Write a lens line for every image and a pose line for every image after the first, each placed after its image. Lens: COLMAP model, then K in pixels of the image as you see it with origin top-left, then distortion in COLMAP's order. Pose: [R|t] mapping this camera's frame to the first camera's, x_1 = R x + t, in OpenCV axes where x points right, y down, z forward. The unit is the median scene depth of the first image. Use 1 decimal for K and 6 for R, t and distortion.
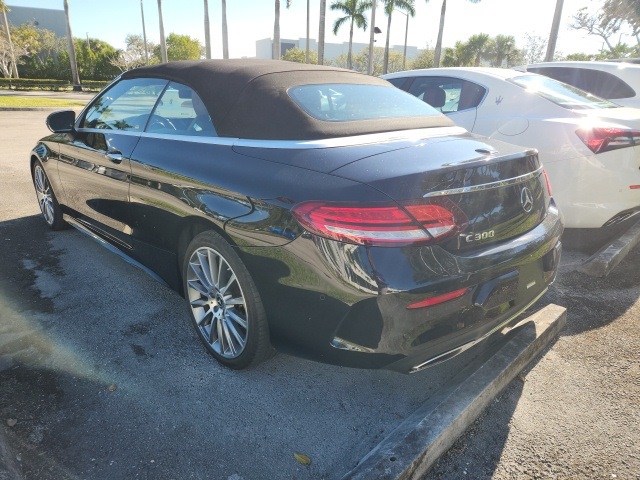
lens RADIAL K [[419.7, 0, 320.0], [0, 419.7, 240.0], [0, 0, 1]] dist [0.060414, -0.050594]
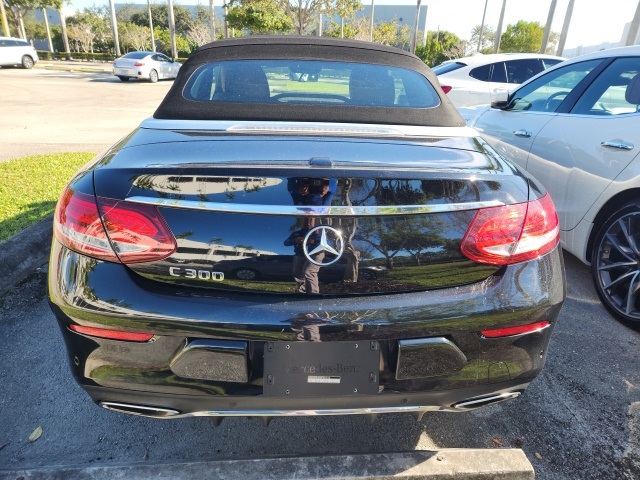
lens RADIAL K [[416.6, 0, 334.9], [0, 416.6, 245.9], [0, 0, 1]] dist [0.062476, -0.049166]
pose [[0.771683, 0.254225, -0.582989, 0.676090], [-0.234236, 0.965809, 0.111111, -0.133620], [0.591303, 0.050815, 0.804847, 0.415728]]
